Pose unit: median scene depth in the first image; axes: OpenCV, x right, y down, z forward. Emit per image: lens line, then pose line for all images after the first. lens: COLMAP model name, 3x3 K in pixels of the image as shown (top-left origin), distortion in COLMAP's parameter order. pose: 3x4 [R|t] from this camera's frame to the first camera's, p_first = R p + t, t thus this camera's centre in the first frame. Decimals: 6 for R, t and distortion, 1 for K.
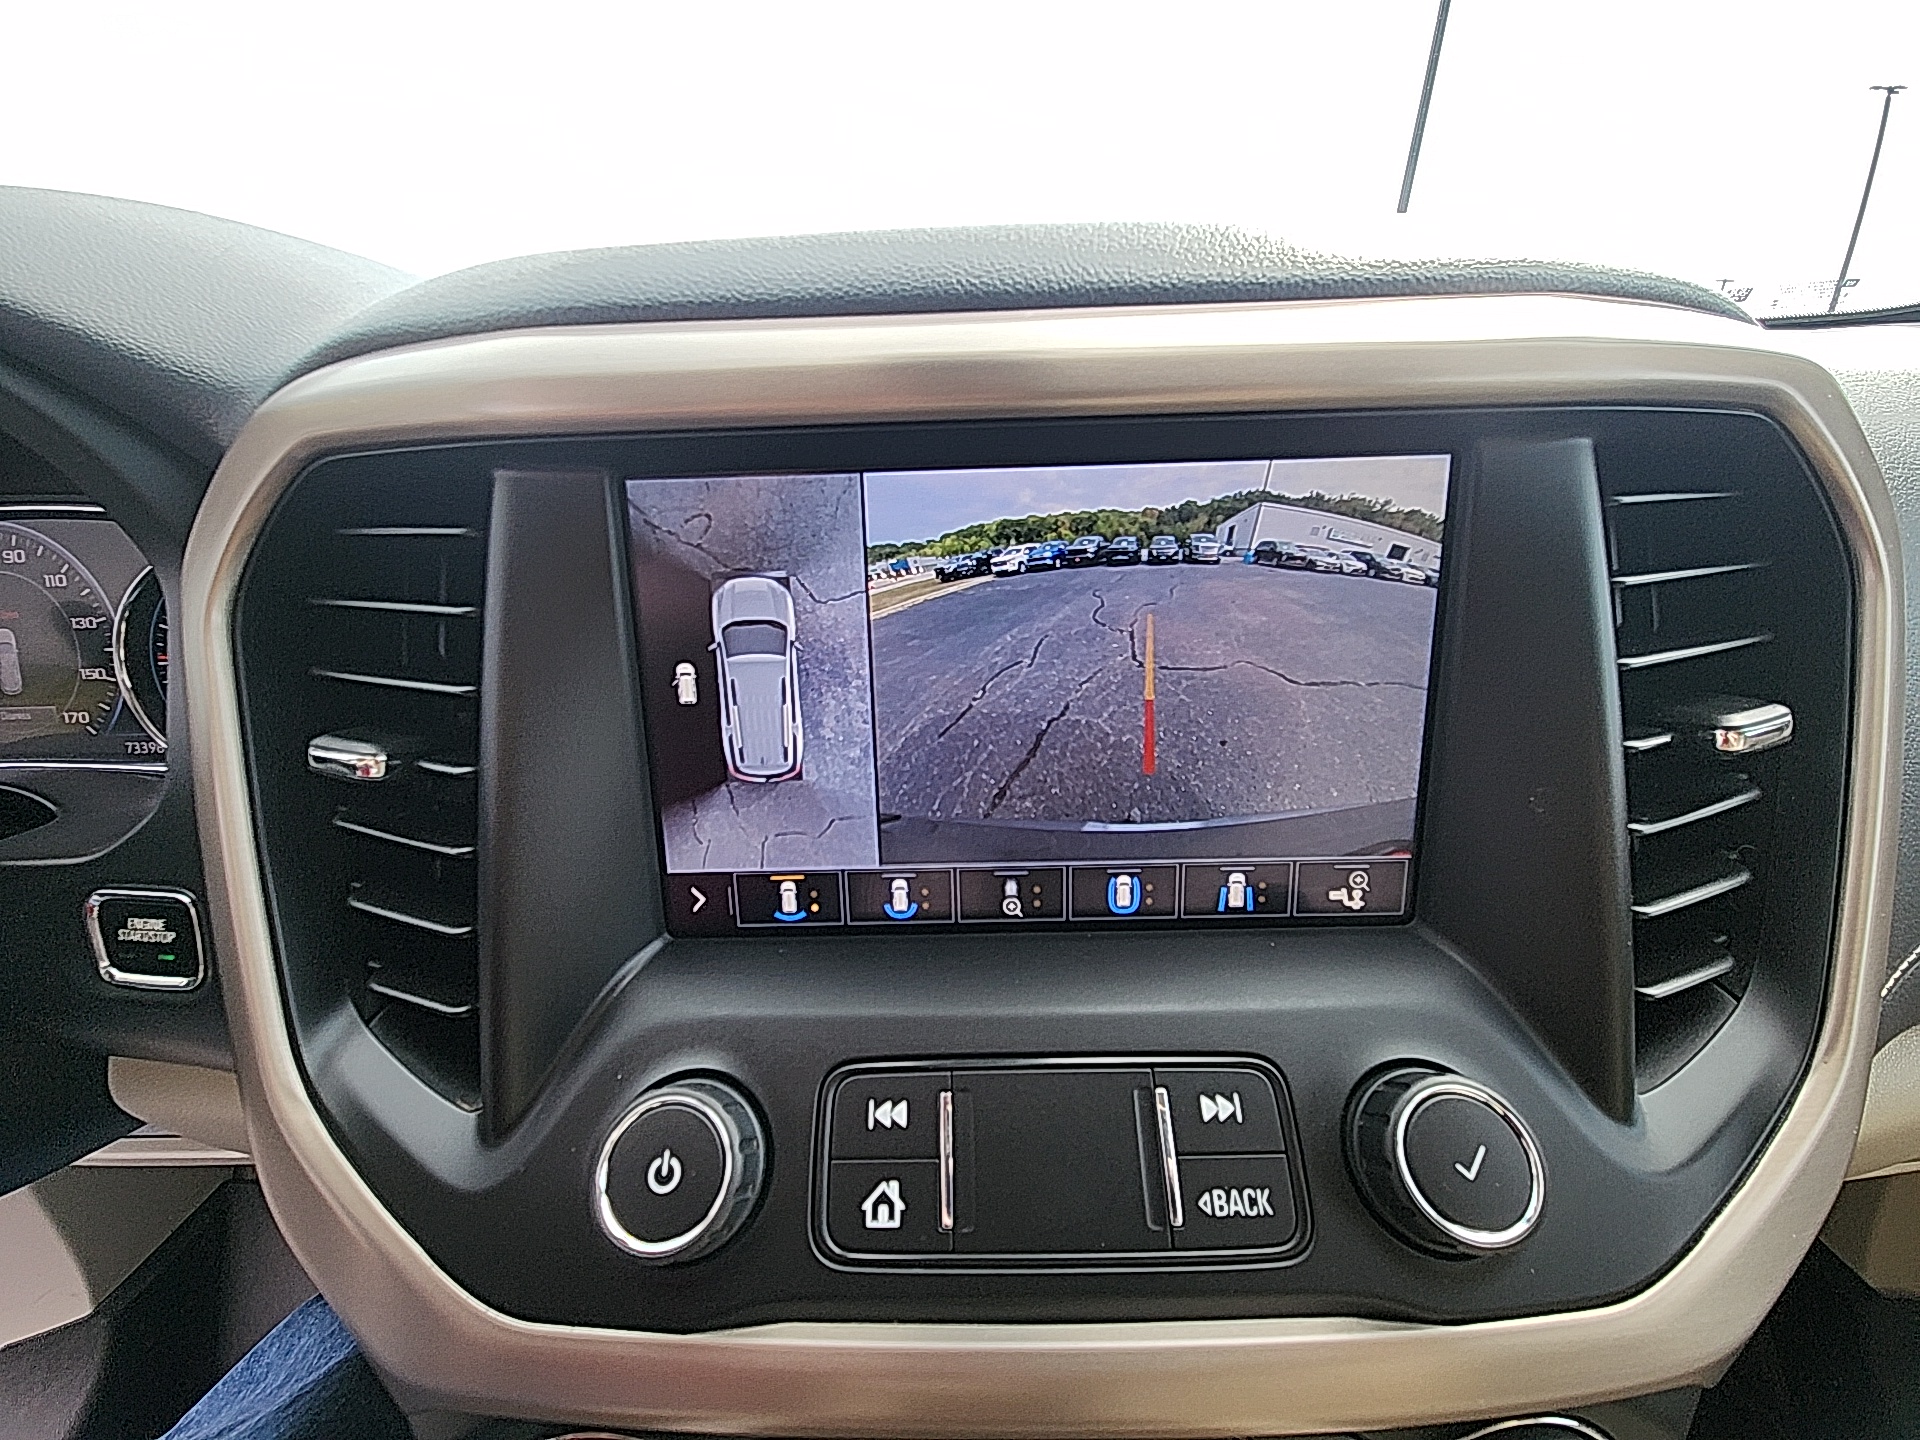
lens RADIAL K [[778.2, 0, 959.0], [0, 778.2, 707.0], [0, 0, 1]] dist [0.018084, -0.015752]
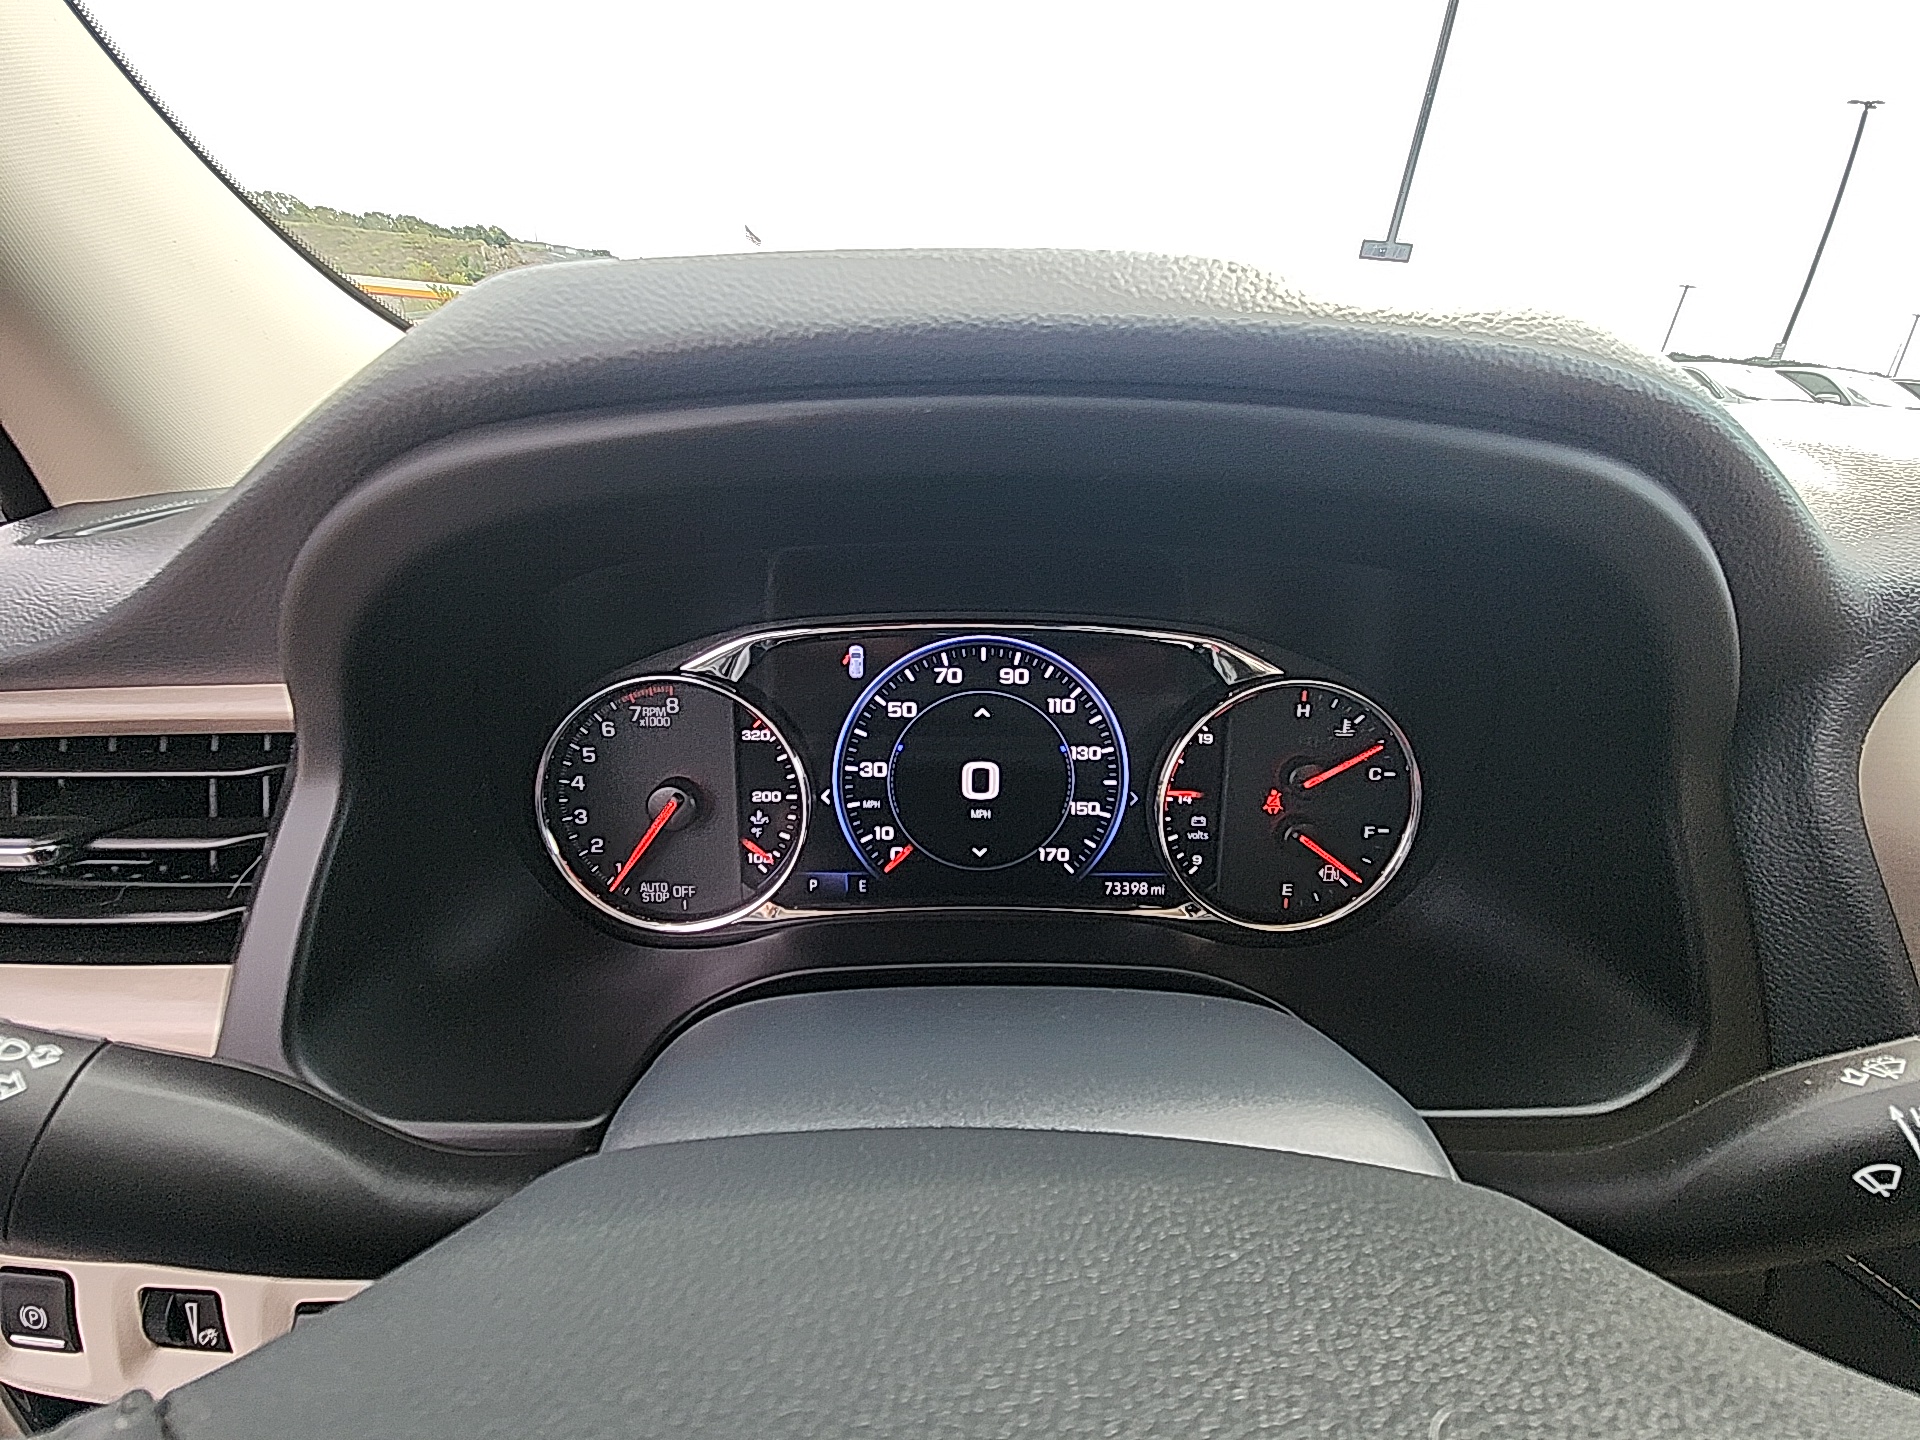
lens RADIAL K [[774.0, 0, 956.1], [0, 774.0, 707.4], [0, 0, 1]] dist [0.001648, -0.000377]
pose [[0.998454, 0.027407, 0.048367, -2.554815], [-0.029356, 0.998766, 0.040071, -0.370735], [-0.047209, -0.041429, 0.998026, 0.241590]]
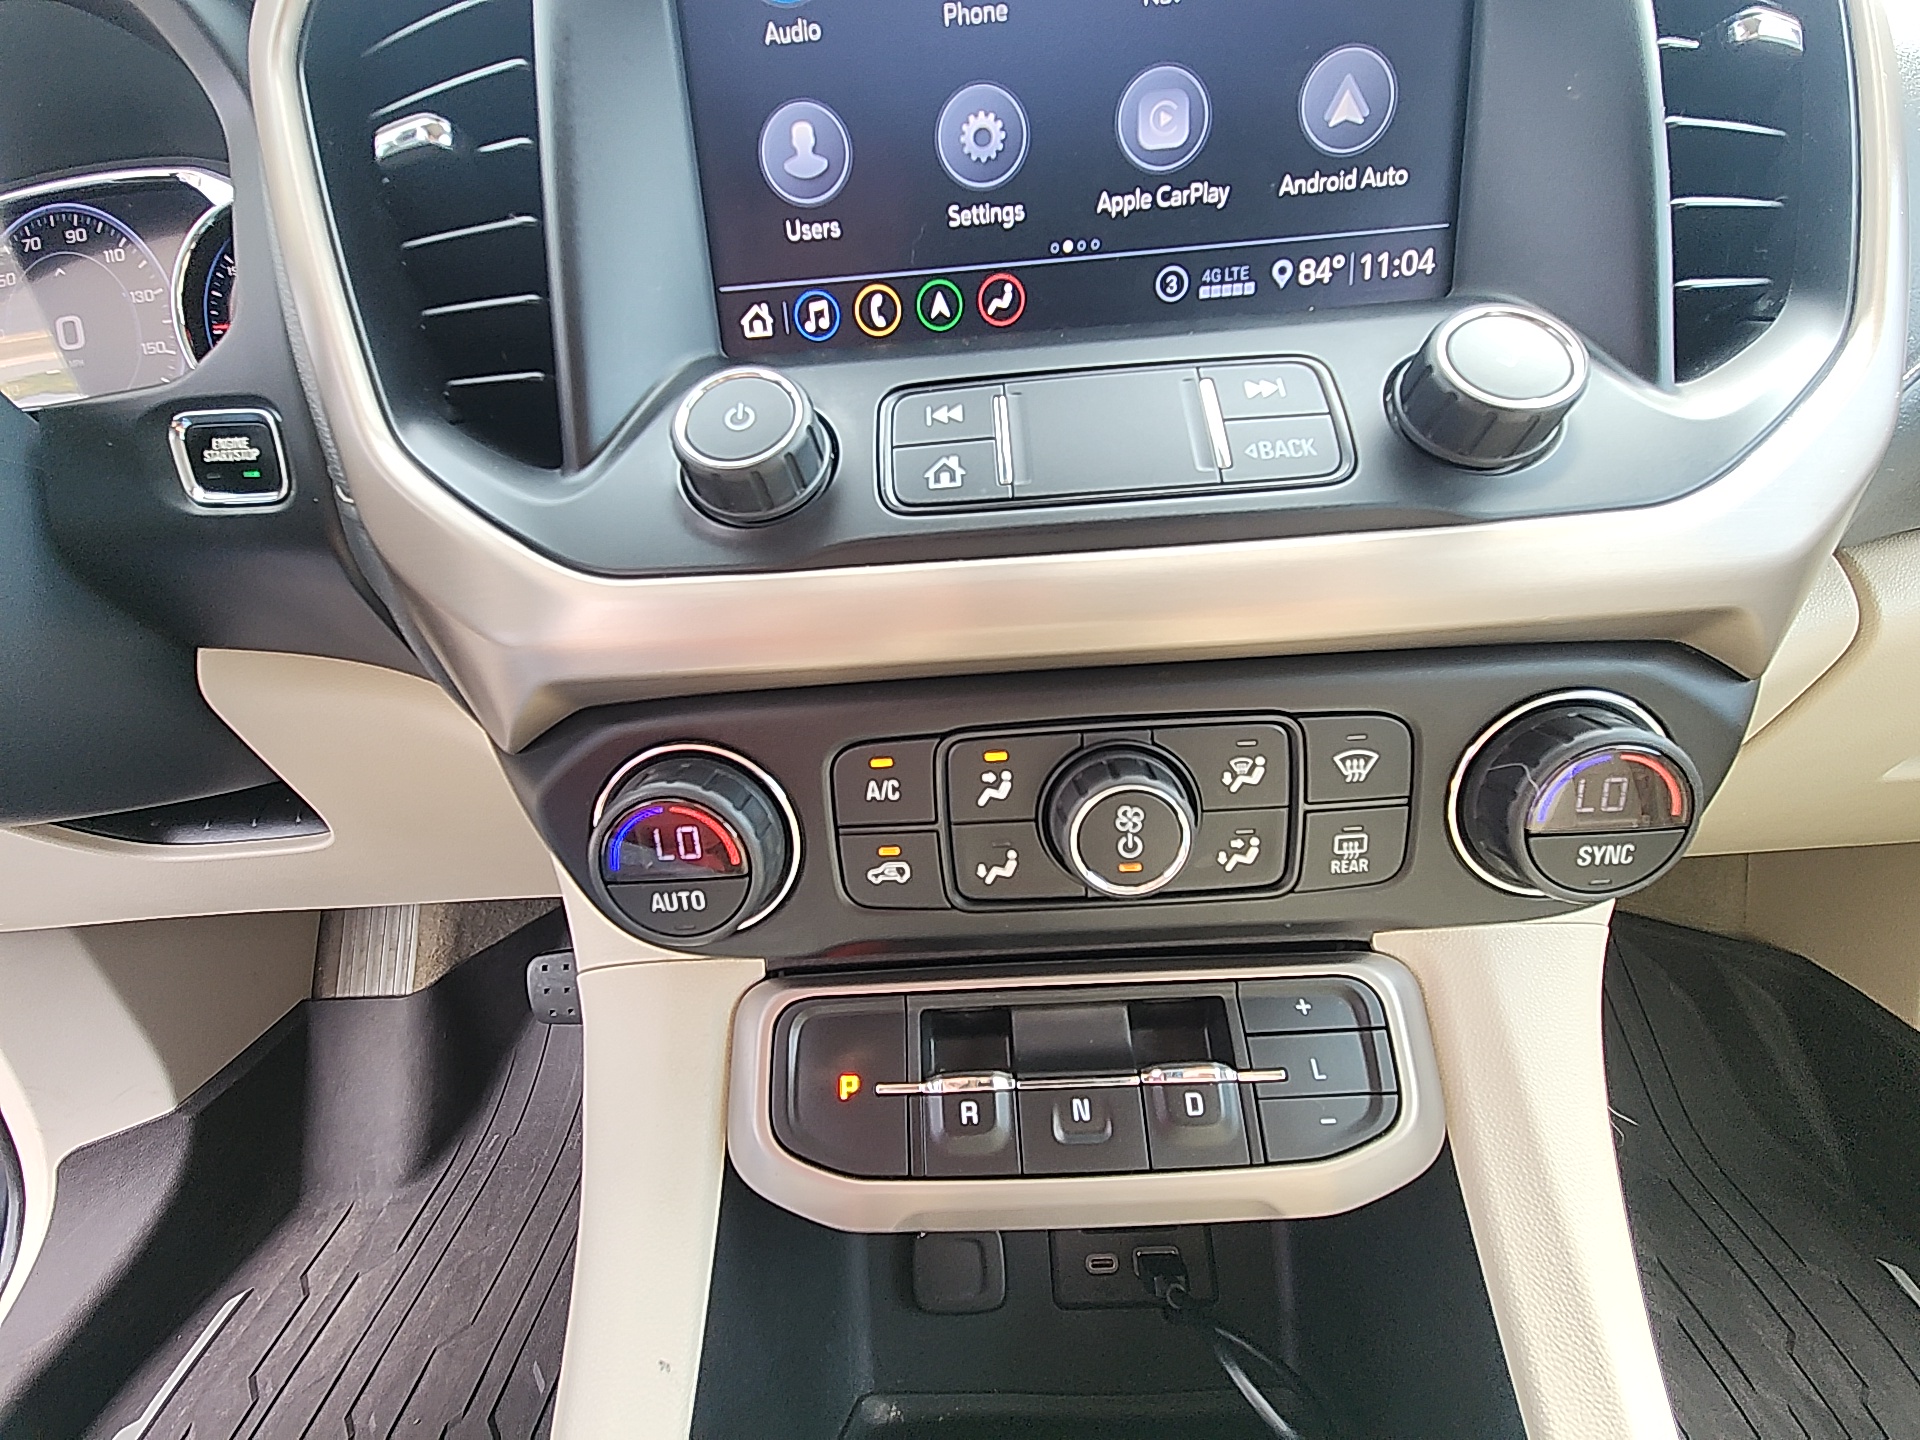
lens RADIAL K [[776.7, 0, 954.6], [0, 776.7, 710.9], [0, 0, 1]] dist [0.003295, 0.000088]
pose [[0.998973, -0.034224, -0.029704, -0.058169], [0.035588, 0.998276, 0.046674, 0.843628], [0.028055, -0.047684, 0.998468, -0.062007]]
